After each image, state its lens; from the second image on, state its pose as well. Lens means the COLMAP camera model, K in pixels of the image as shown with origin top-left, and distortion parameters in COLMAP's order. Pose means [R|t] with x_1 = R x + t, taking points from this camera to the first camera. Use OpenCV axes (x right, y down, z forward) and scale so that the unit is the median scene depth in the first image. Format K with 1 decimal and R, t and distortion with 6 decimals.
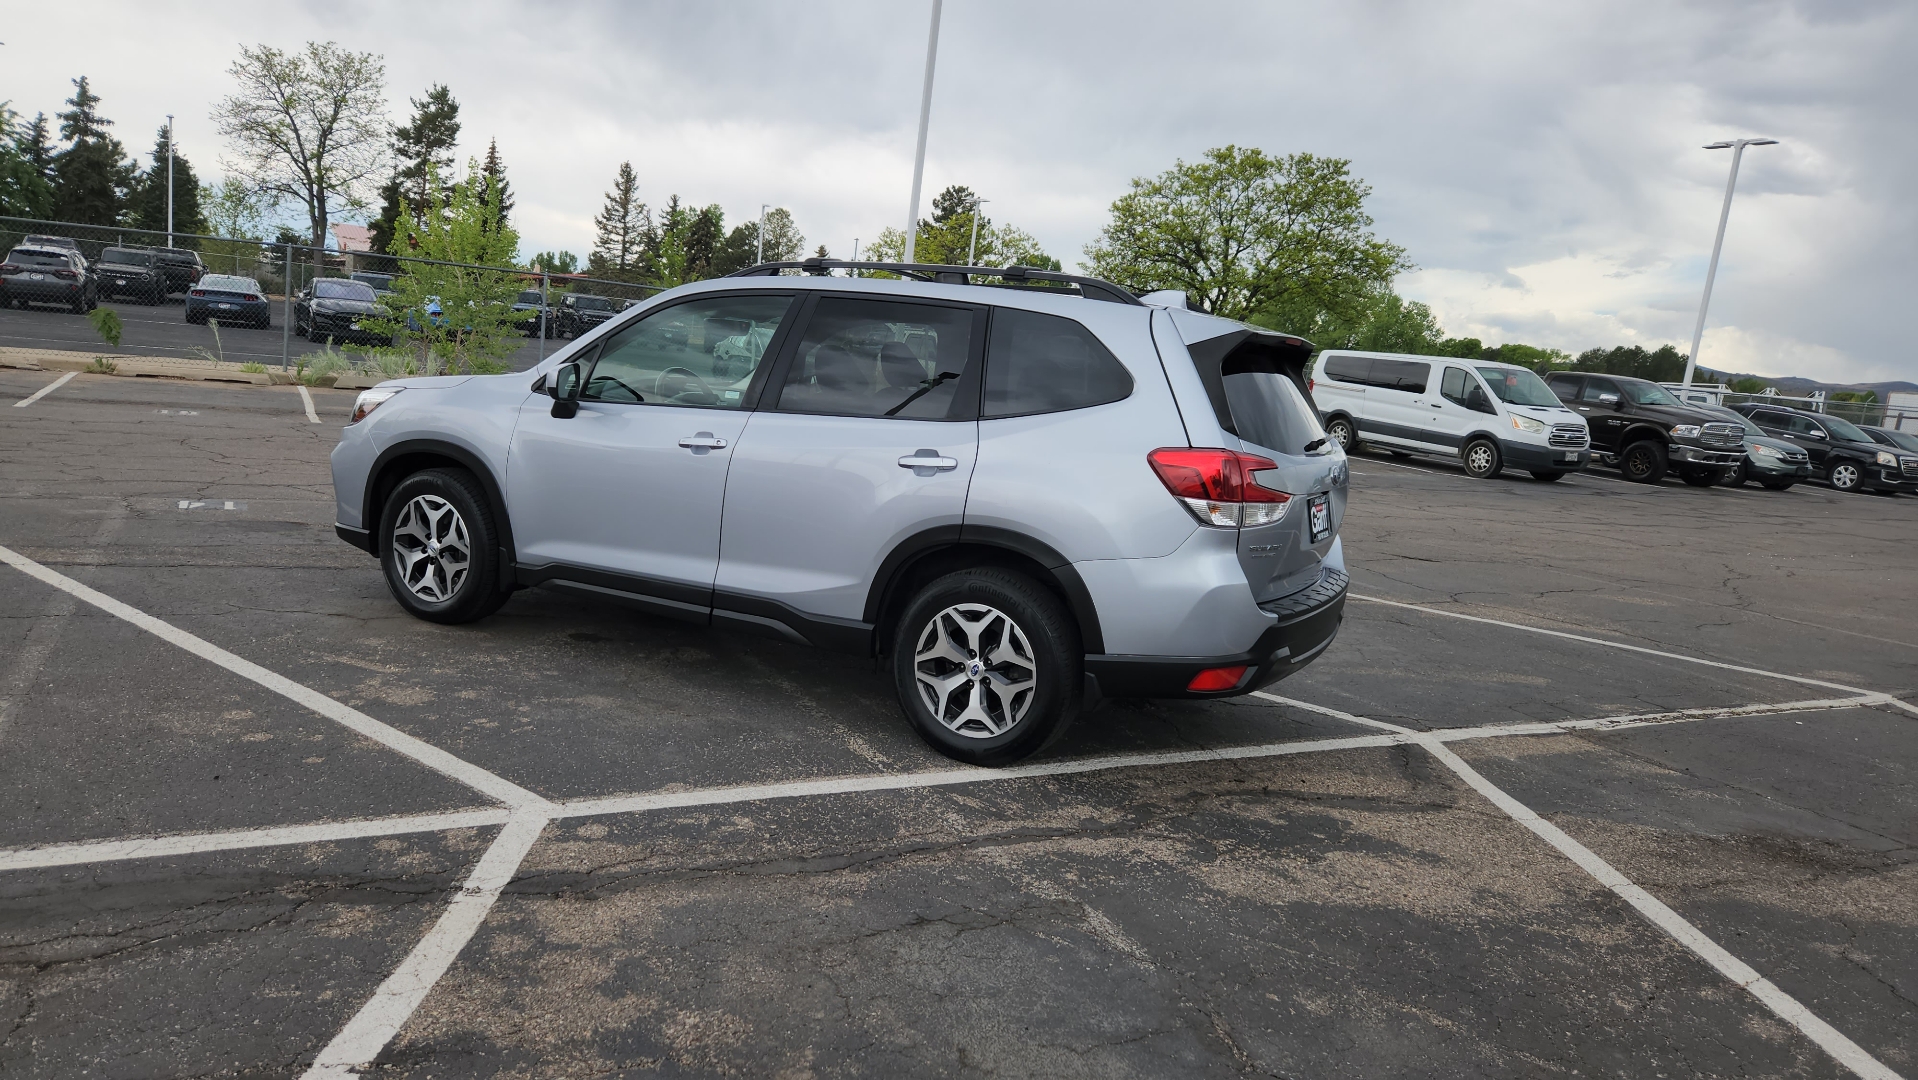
lens RADIAL K [[1279.4, 0, 938.2], [0, 1279.4, 547.1], [0, 0, 1]] dist [0.072756, -0.059099]
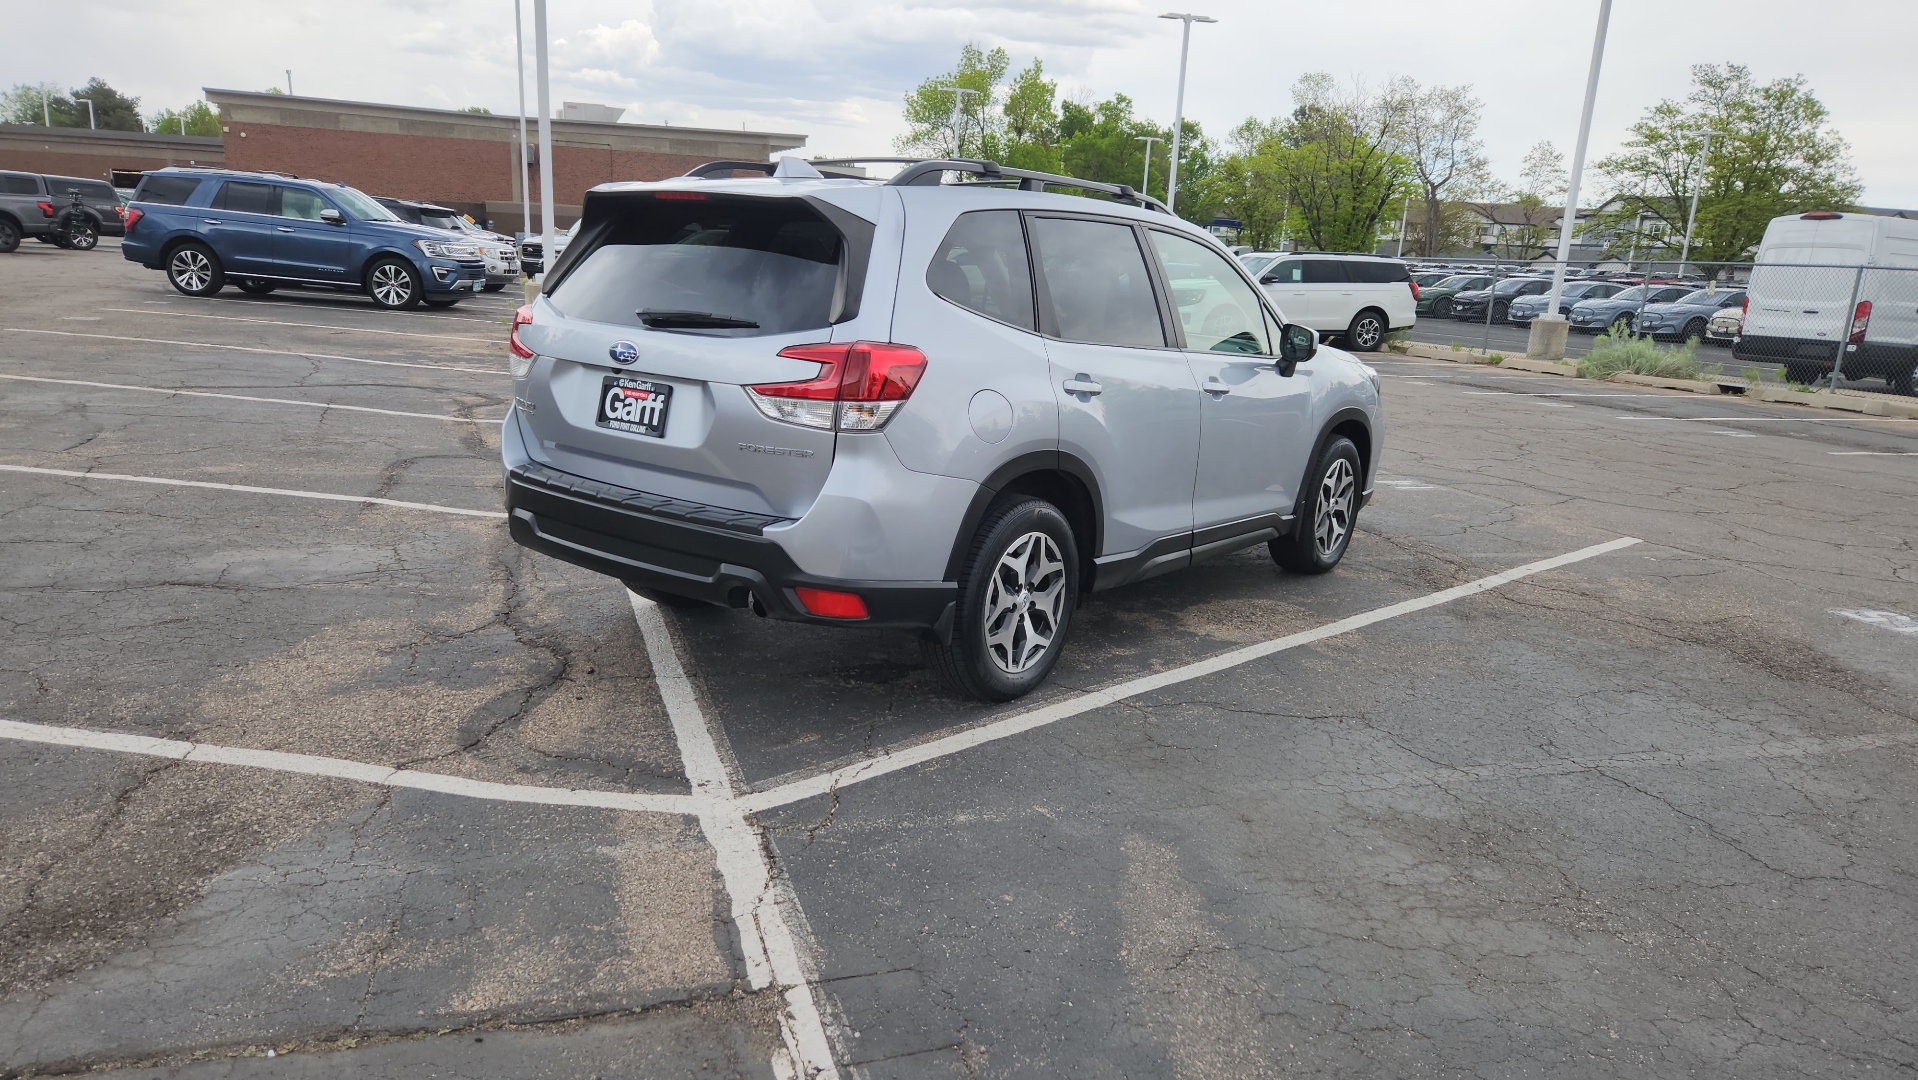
lens RADIAL K [[1281.0, 0, 938.7], [0, 1281.0, 551.1], [0, 0, 1]] dist [0.073293, -0.059849]
pose [[-0.160830, 0.120011, -0.979659, 0.951264], [-0.219925, 0.963267, 0.154108, -0.091425], [0.962168, 0.240237, -0.128529, 1.151342]]
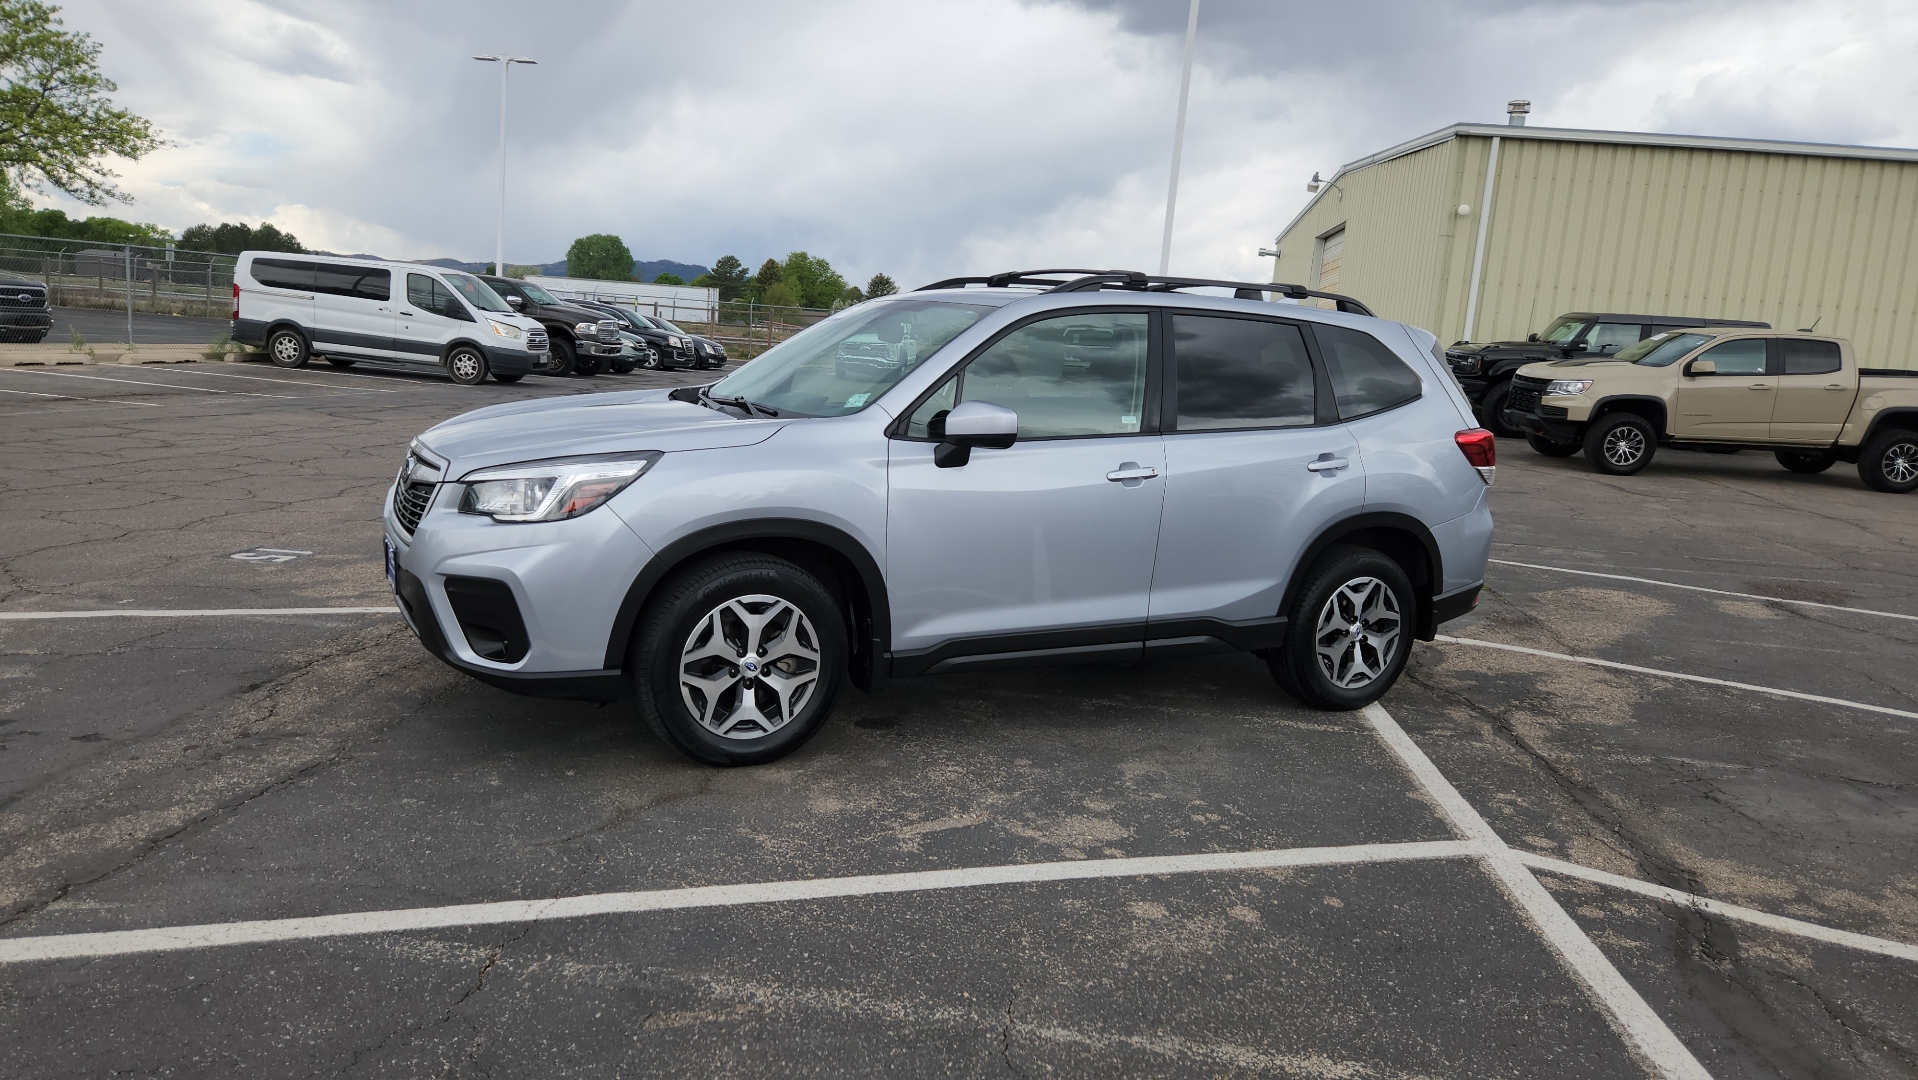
lens RADIAL K [[1279.4, 0, 926.6], [0, 1279.4, 523.4], [0, 0, 1]] dist [0.072756, -0.059099]
pose [[0.557522, -0.170662, 0.812431, -0.954972], [0.109202, 0.985214, 0.132018, -0.171231], [-0.822949, 0.015116, 0.567915, 0.532322]]
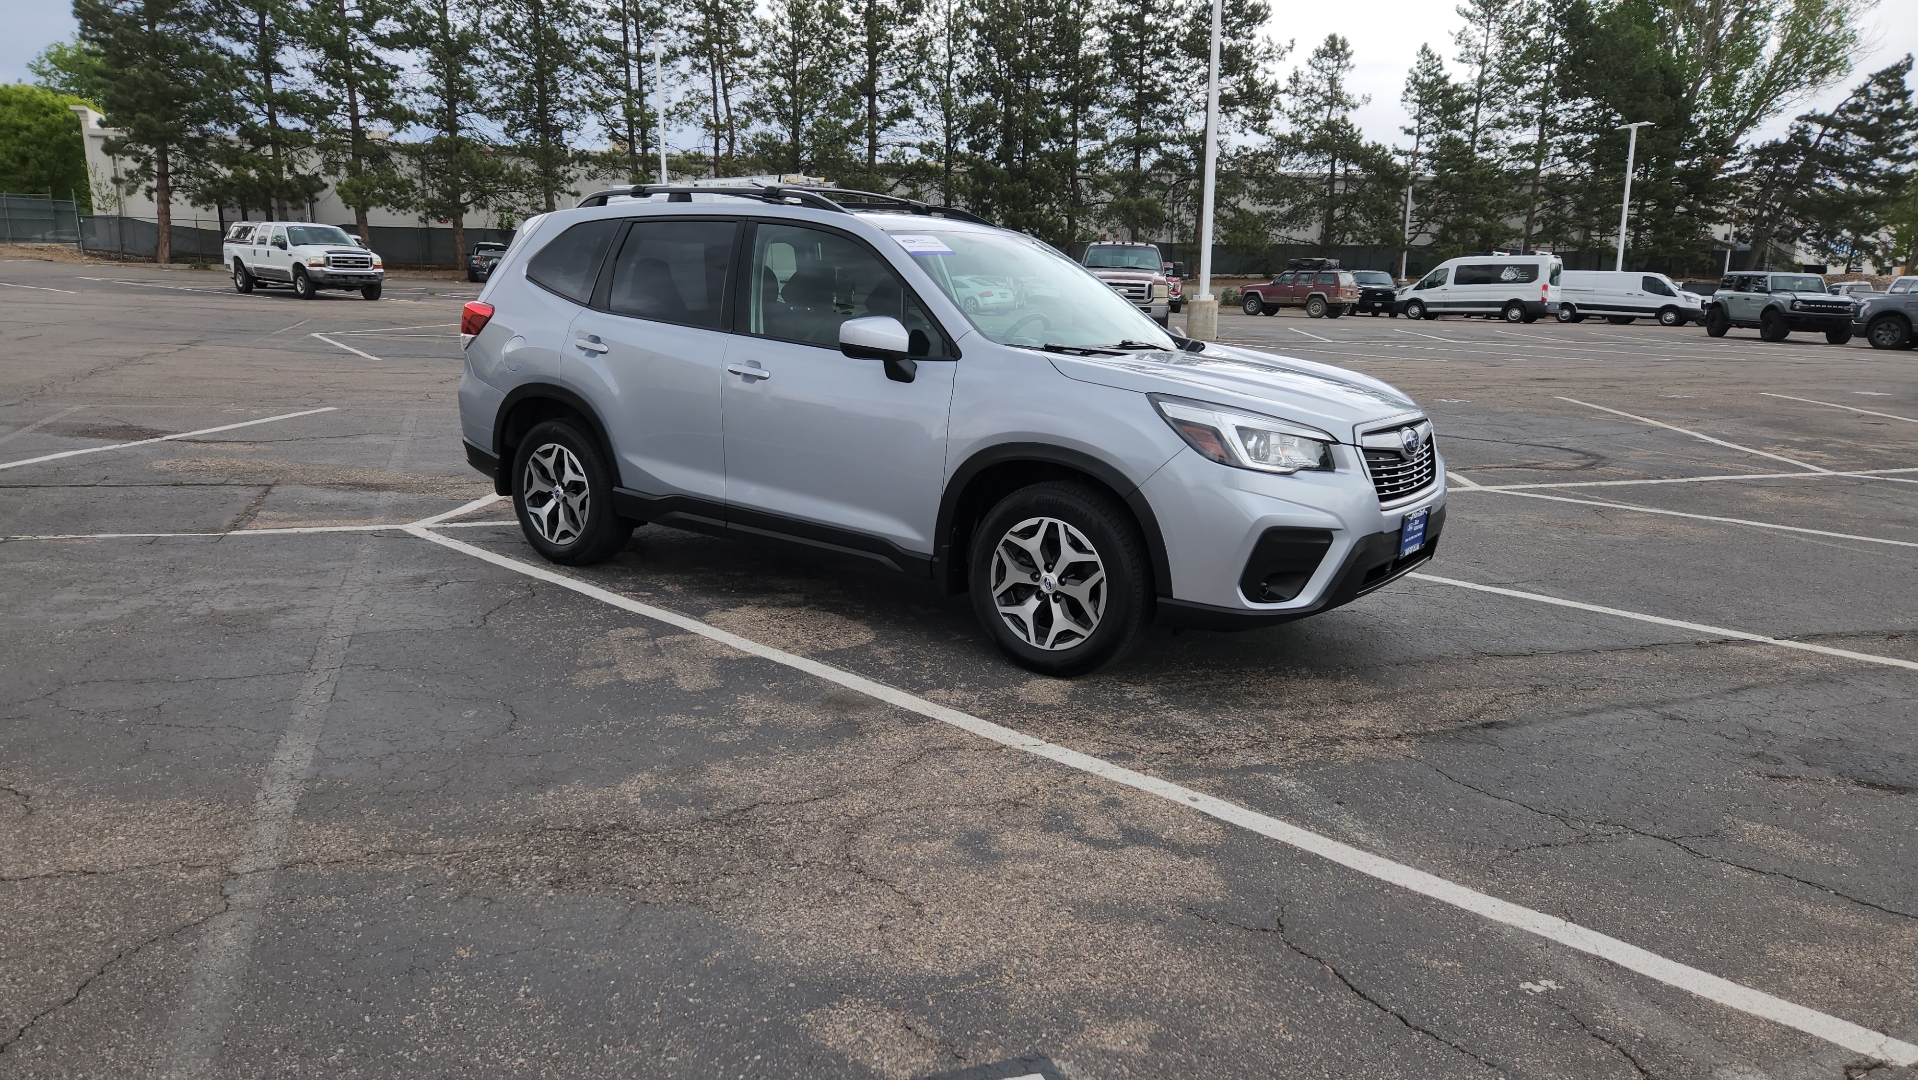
lens RADIAL K [[1281.0, 0, 939.1], [0, 1281.0, 548.5], [0, 0, 1]] dist [0.073293, -0.059849]
pose [[-0.983846, -0.144715, 0.105382, -0.271702], [-0.097499, 0.926852, 0.362547, -0.343893], [-0.150140, 0.346415, -0.925988, 2.106583]]
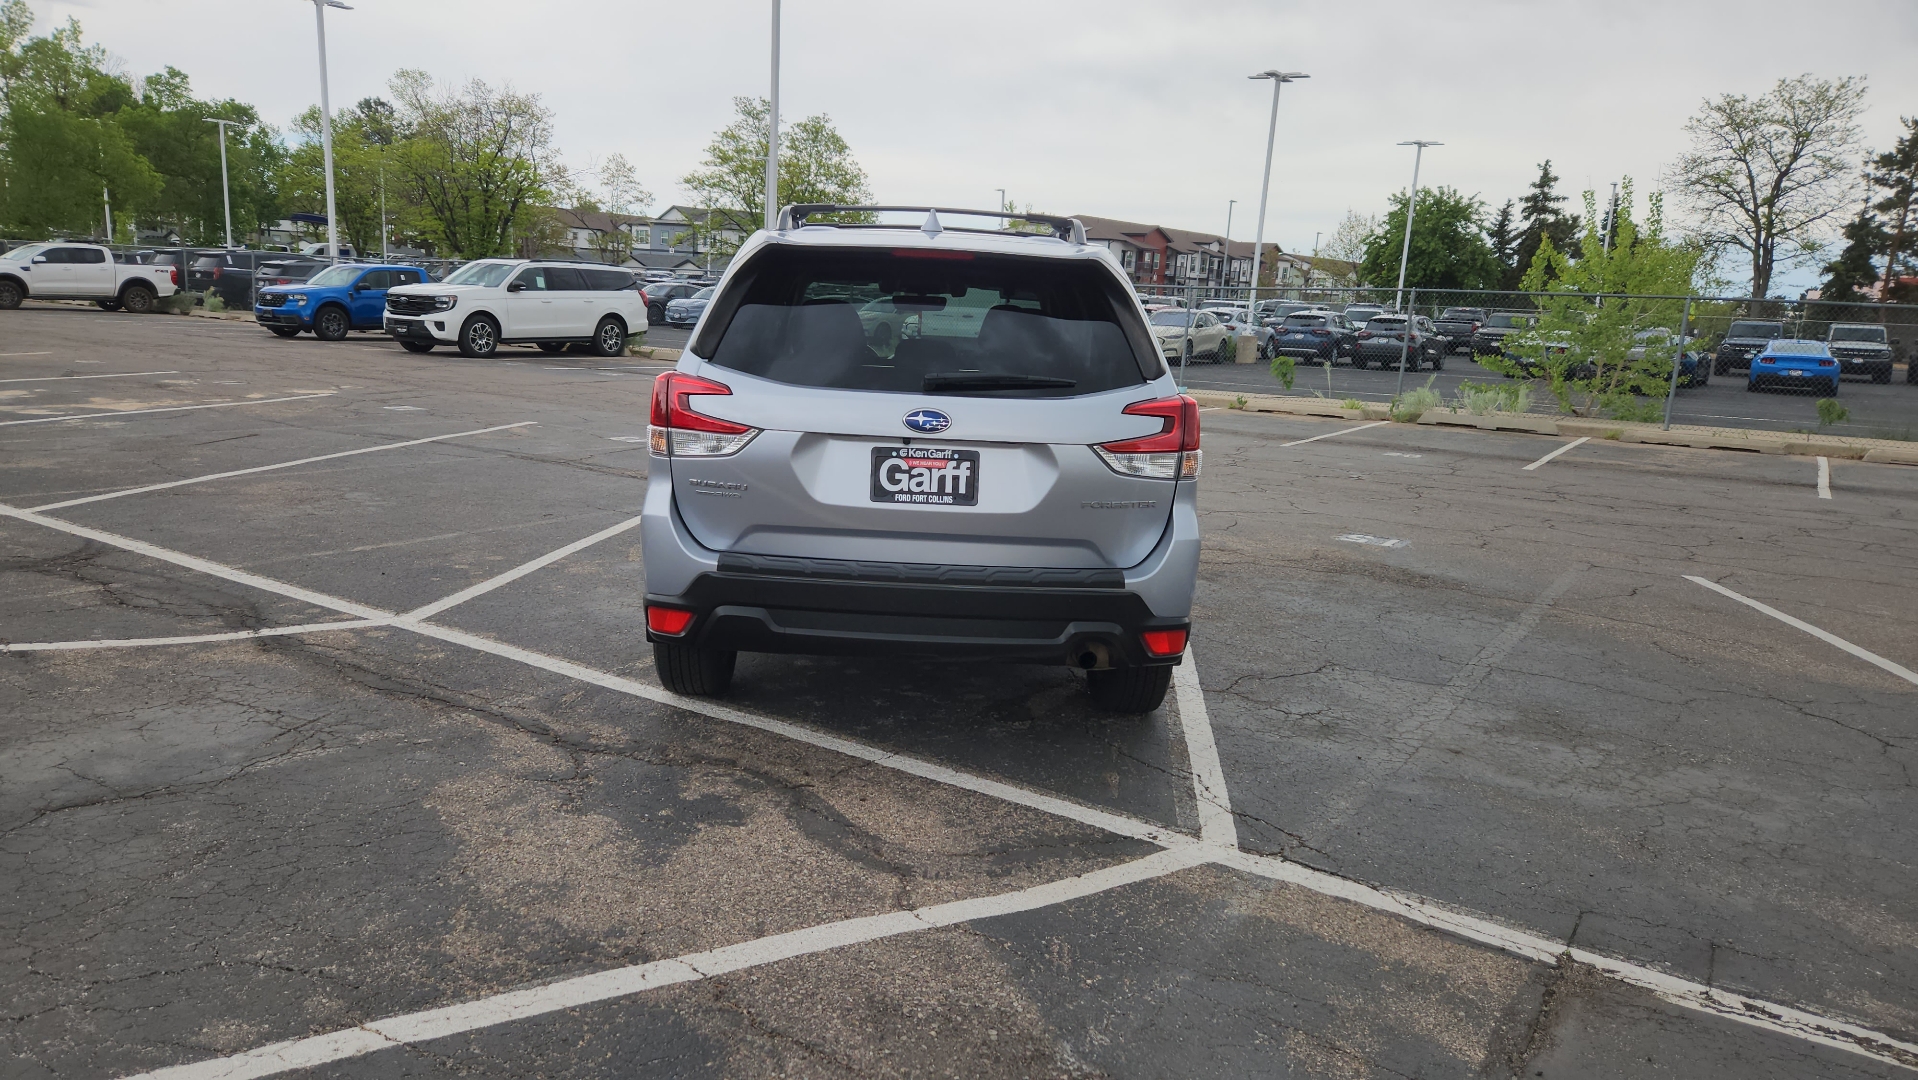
lens RADIAL K [[1279.4, 0, 910.2], [0, 1279.4, 550.4], [0, 0, 1]] dist [0.072756, -0.059099]
pose [[0.477577, 0.097405, -0.873174, 0.852217], [-0.139616, 0.989621, 0.034033, -0.003295], [0.867426, 0.105656, 0.486219, 0.538347]]
